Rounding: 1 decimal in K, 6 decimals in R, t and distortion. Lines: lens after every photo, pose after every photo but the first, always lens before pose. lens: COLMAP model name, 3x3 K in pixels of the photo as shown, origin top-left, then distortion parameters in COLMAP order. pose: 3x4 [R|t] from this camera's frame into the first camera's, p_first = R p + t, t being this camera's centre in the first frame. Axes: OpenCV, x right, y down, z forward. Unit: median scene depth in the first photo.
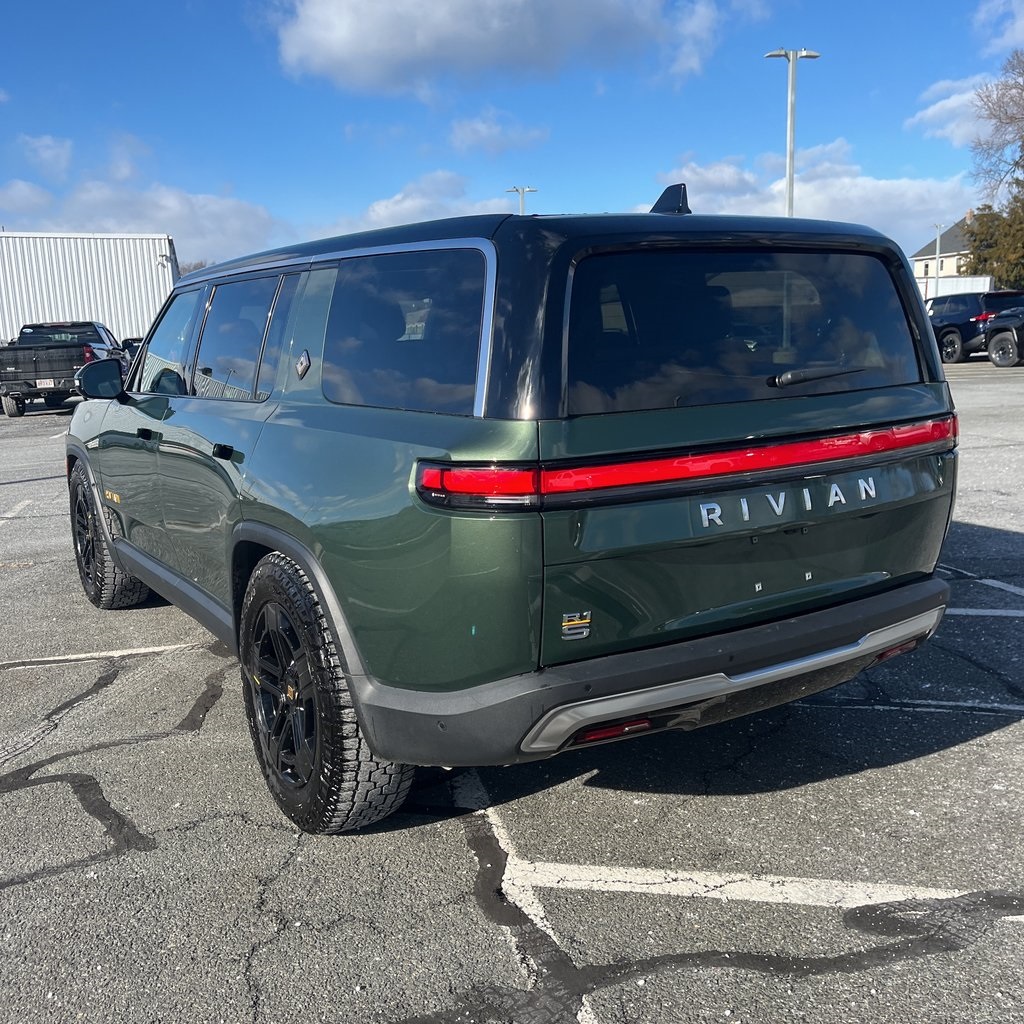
lens RADIAL K [[988.1, 0, 512.2], [0, 988.1, 540.2], [0, 0, 1]] dist [0.022679, 0.025140]
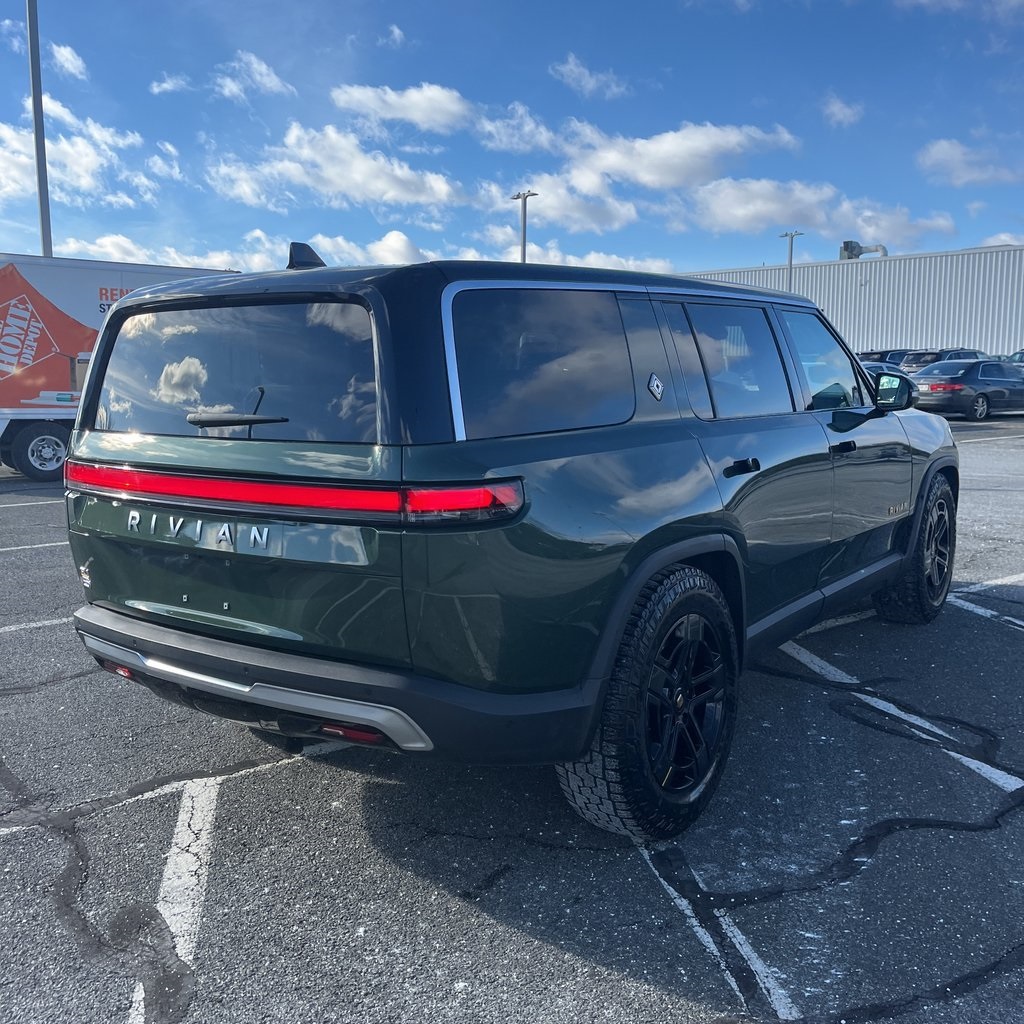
lens RADIAL K [[1015.0, 0, 512.0], [0, 1015.0, 512.0], [0, 0, 1]] dist [0.008349, -0.010320]
pose [[0.383825, 0.155153, -0.910278, 1.156521], [-0.188614, 0.978173, 0.087195, -0.178442], [0.903937, 0.138223, 0.404711, 0.683382]]
